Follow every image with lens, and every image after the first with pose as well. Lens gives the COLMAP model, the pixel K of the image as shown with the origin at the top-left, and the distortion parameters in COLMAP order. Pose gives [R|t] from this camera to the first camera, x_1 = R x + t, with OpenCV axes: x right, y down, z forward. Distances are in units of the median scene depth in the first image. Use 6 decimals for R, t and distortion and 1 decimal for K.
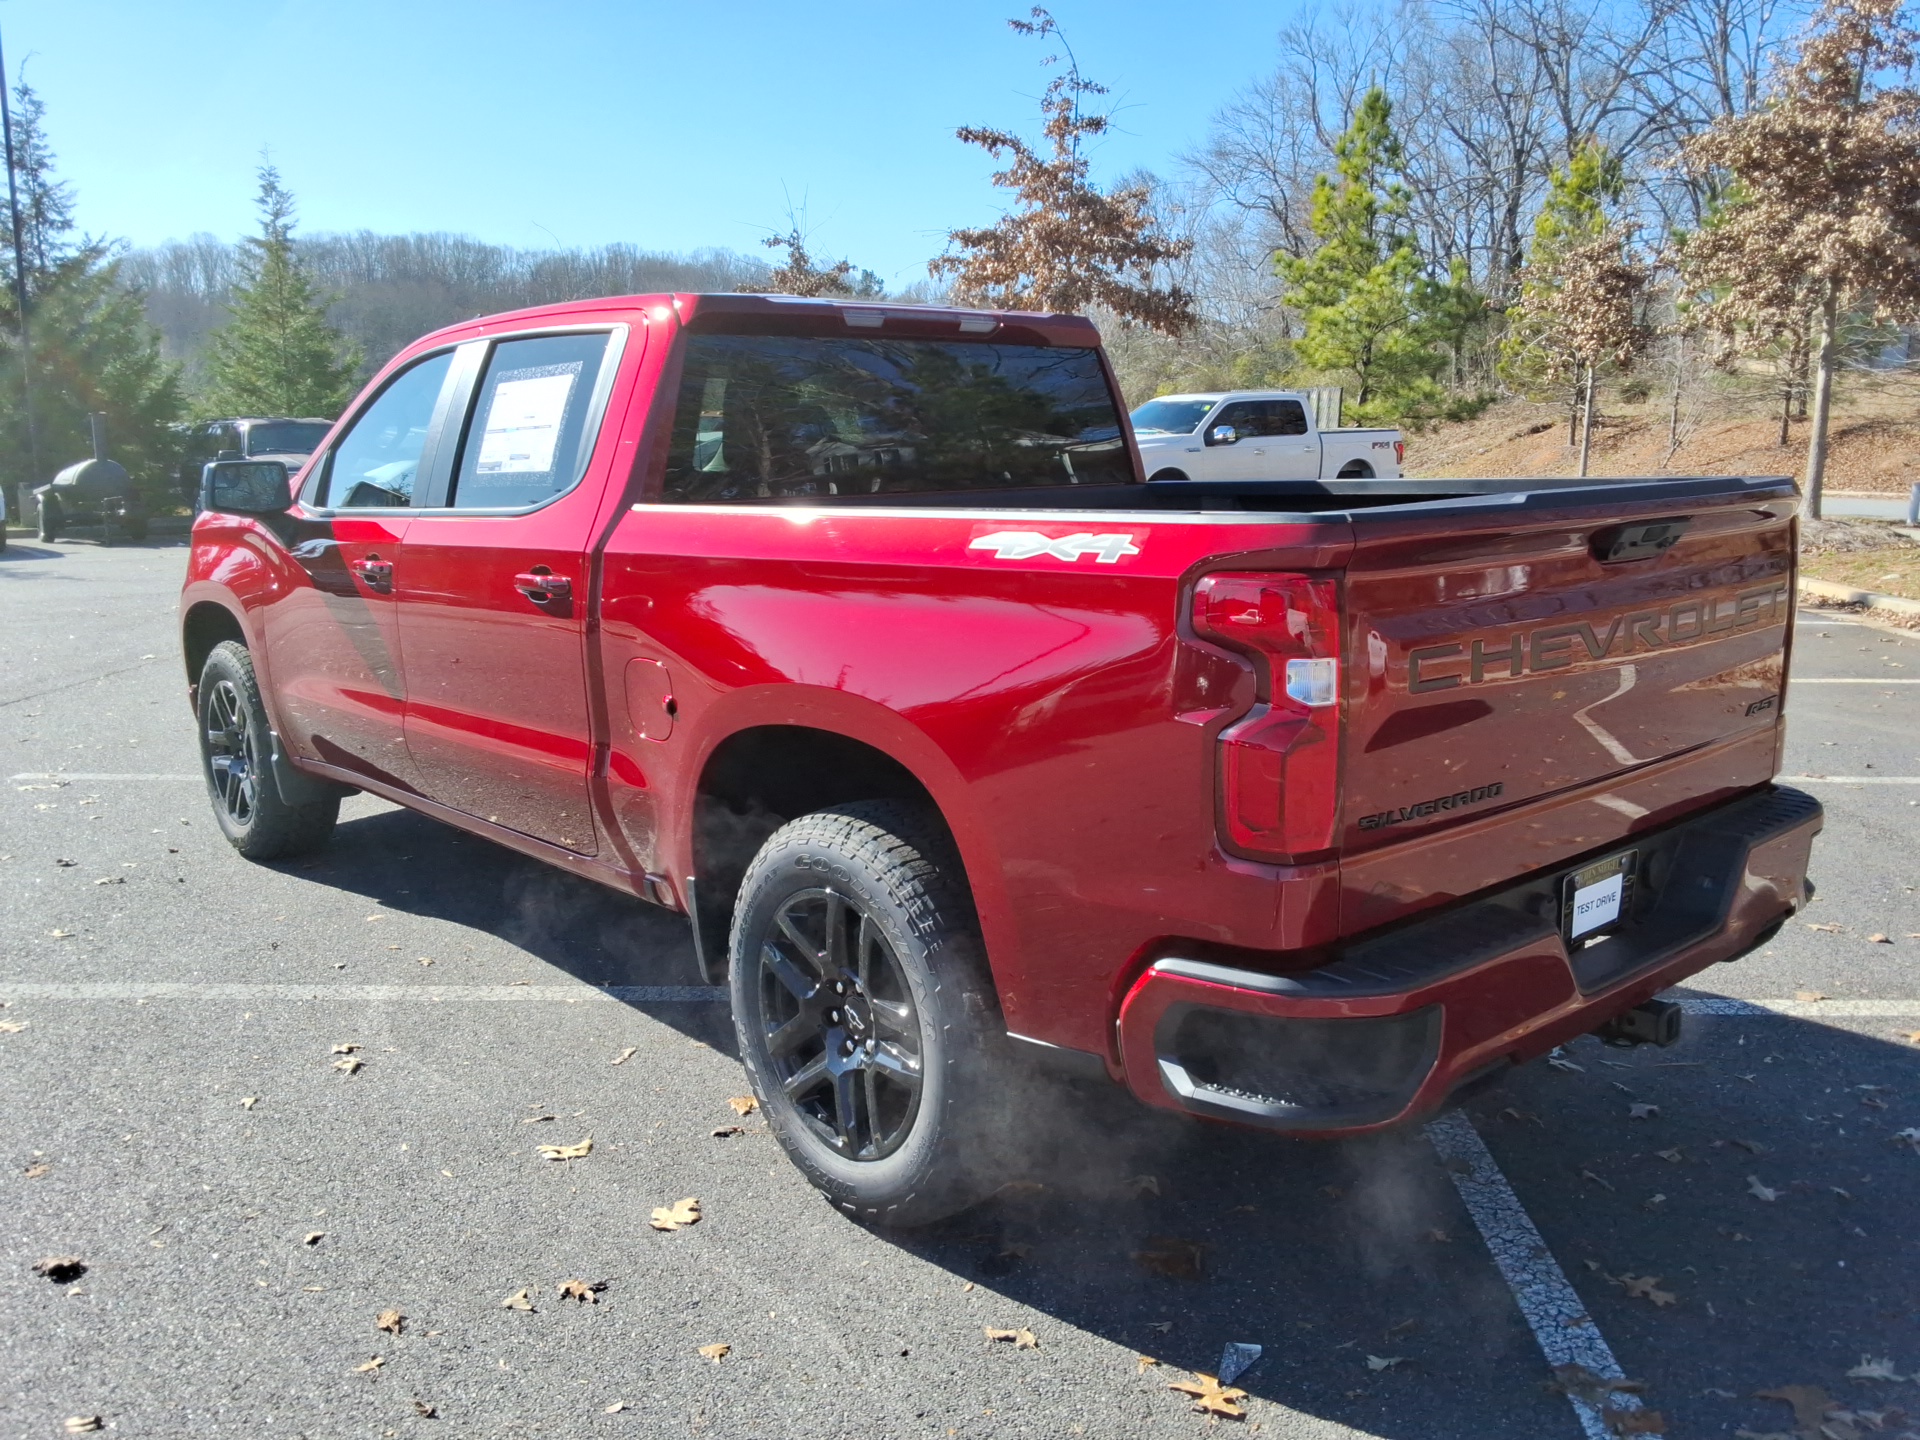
lens RADIAL K [[1528.0, 0, 976.1], [0, 1528.0, 715.2], [0, 0, 1]] dist [0.087524, -0.131230]
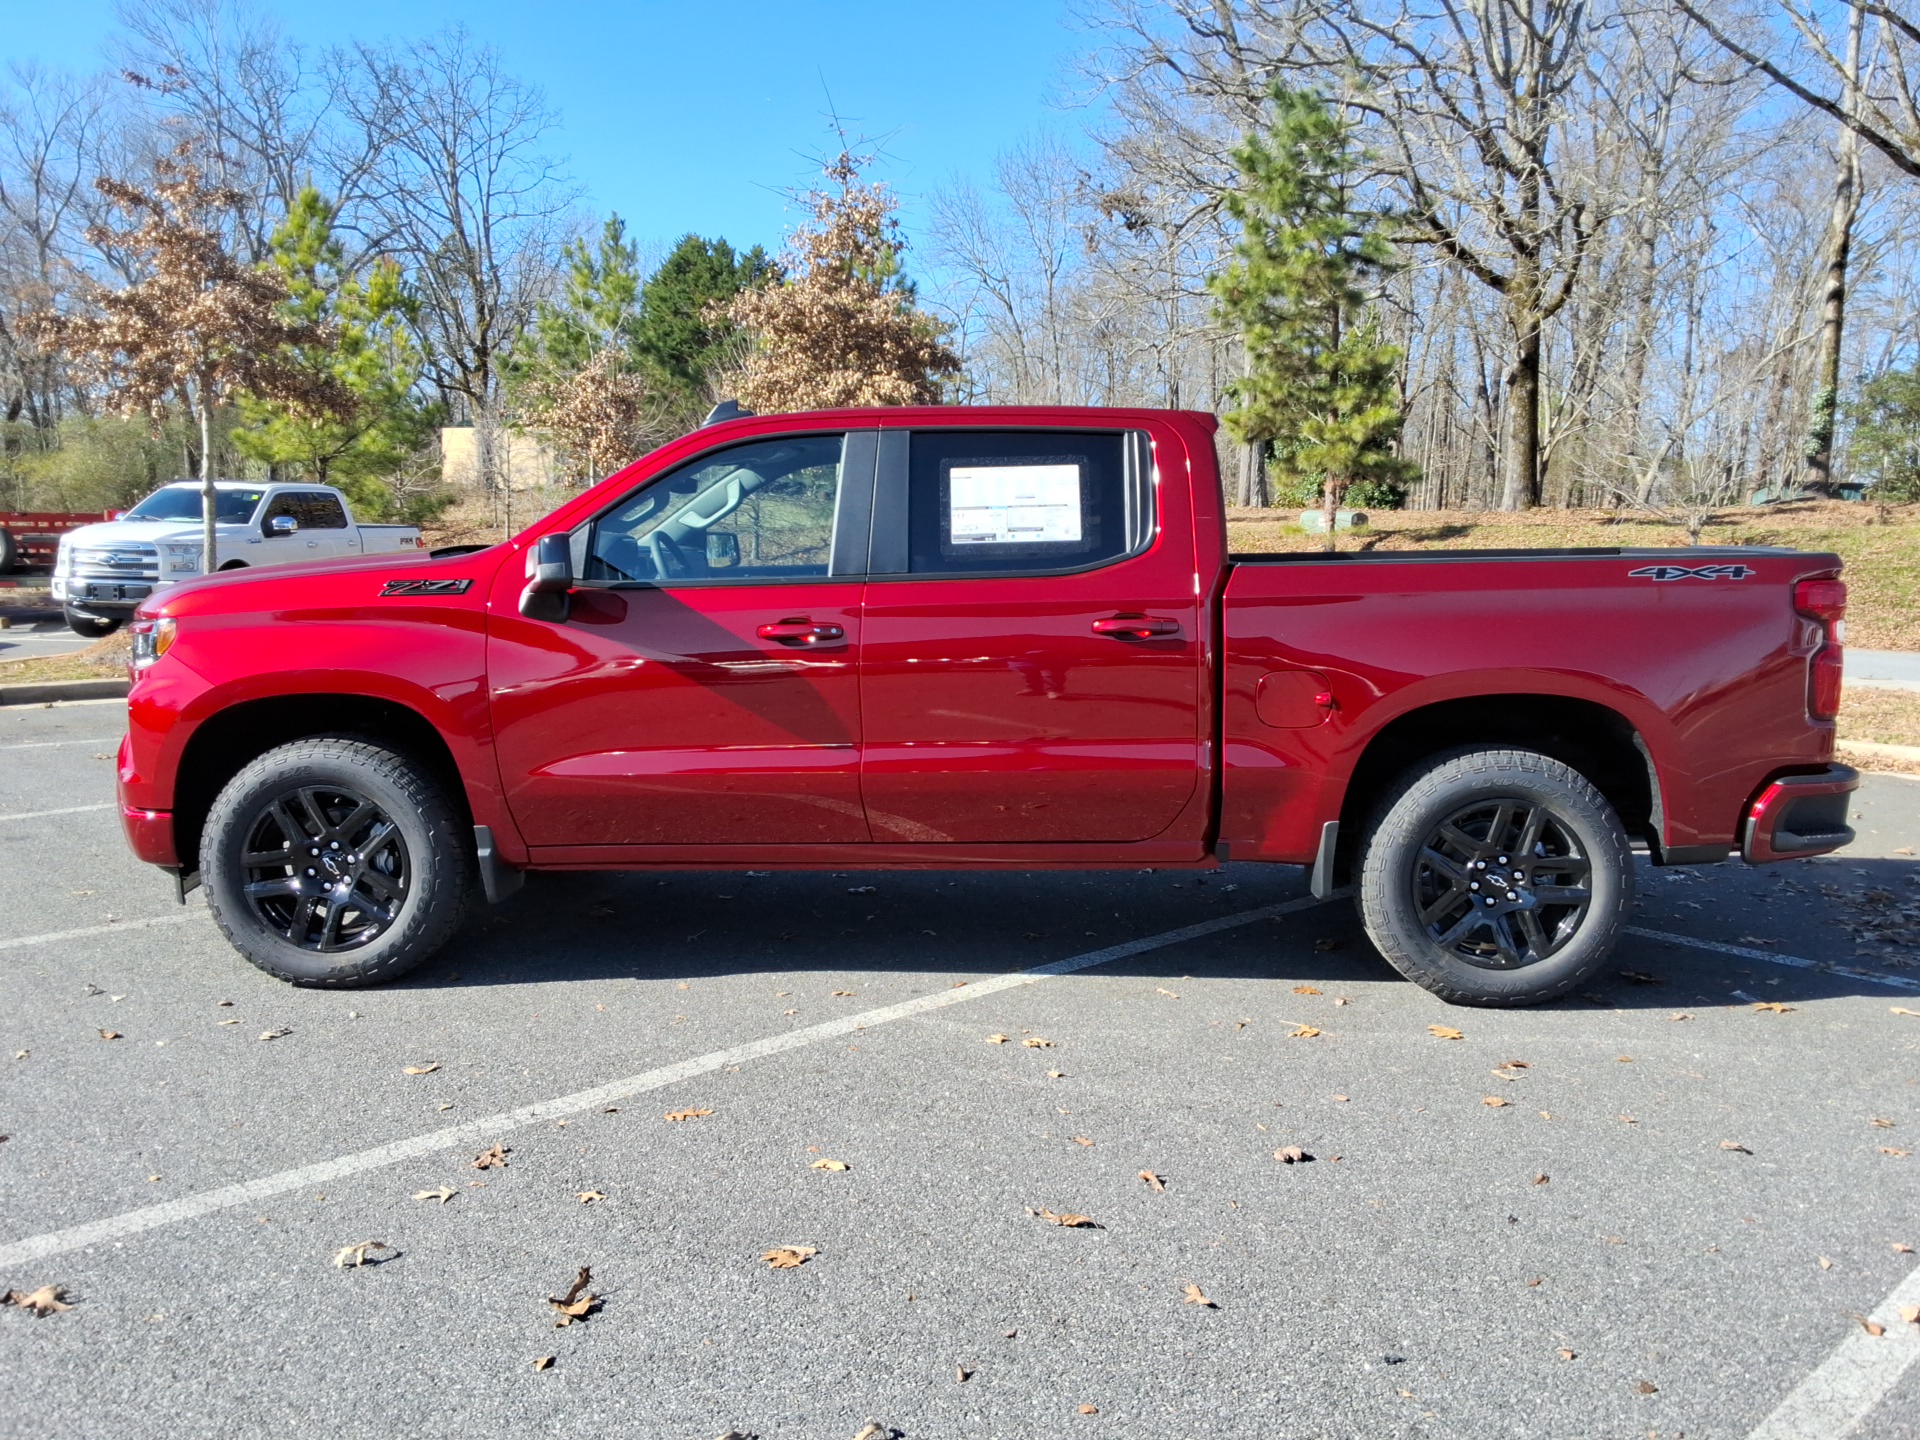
lens RADIAL K [[1528.0, 0, 965.8], [0, 1528.0, 719.1], [0, 0, 1]] dist [0.087524, -0.131230]
pose [[0.694675, -0.069279, 0.715980, -1.900921], [0.114492, 0.993311, -0.014971, -0.008971], [-0.710154, 0.092374, 0.697961, 0.316418]]
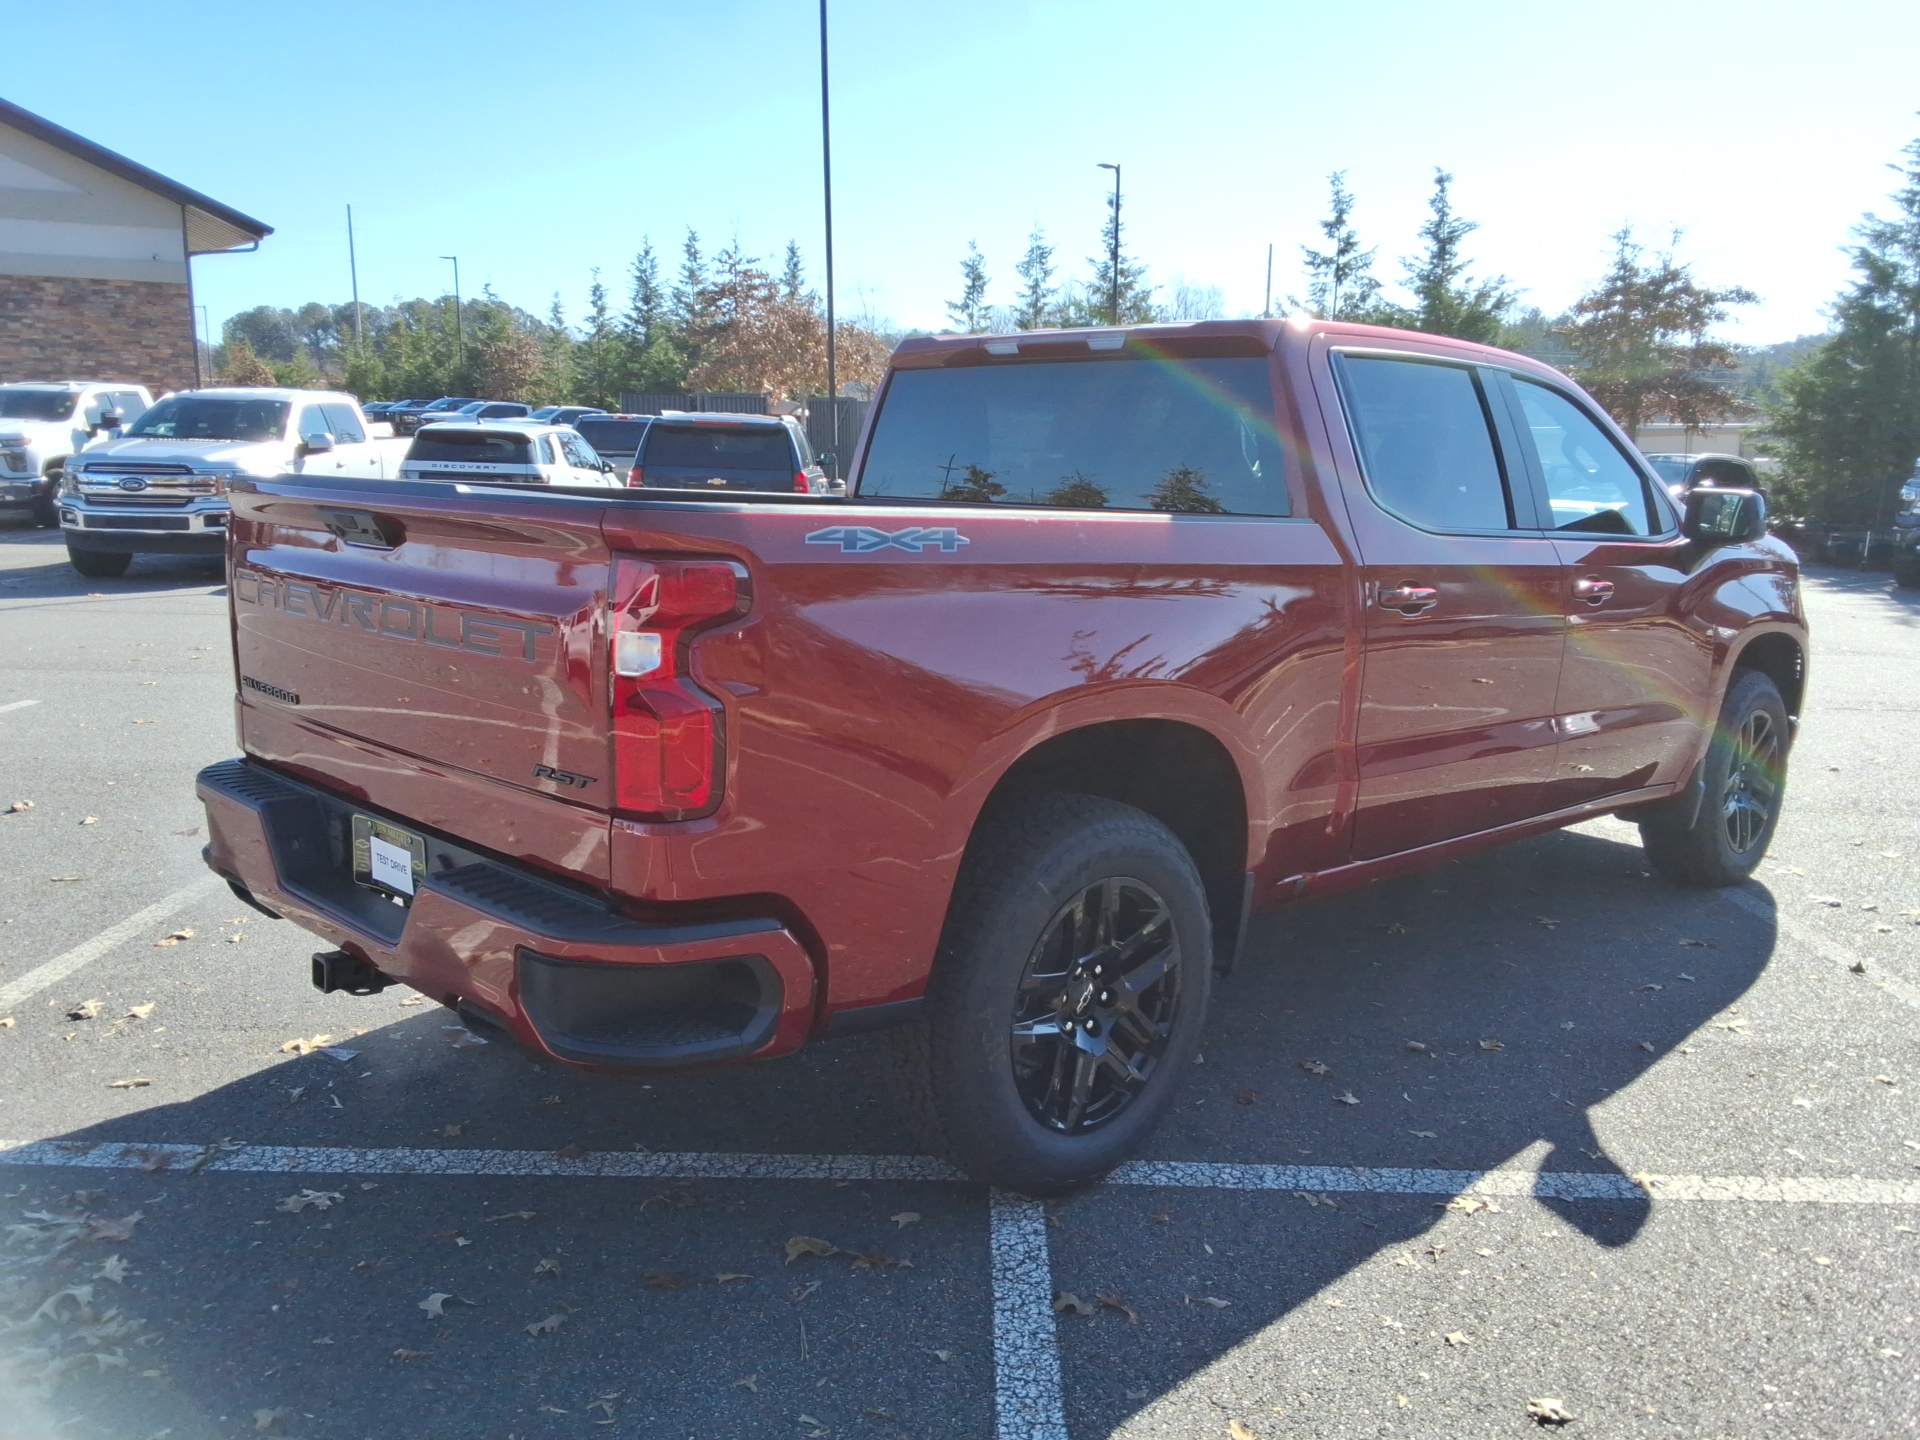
lens RADIAL K [[1528.0, 0, 969.3], [0, 1528.0, 721.3], [0, 0, 1]] dist [0.087524, -0.131230]
pose [[0.047113, 0.173692, -0.983672, 1.644902], [-0.206278, 0.965231, 0.160556, -0.259497], [0.977359, 0.195346, 0.081304, 1.443245]]
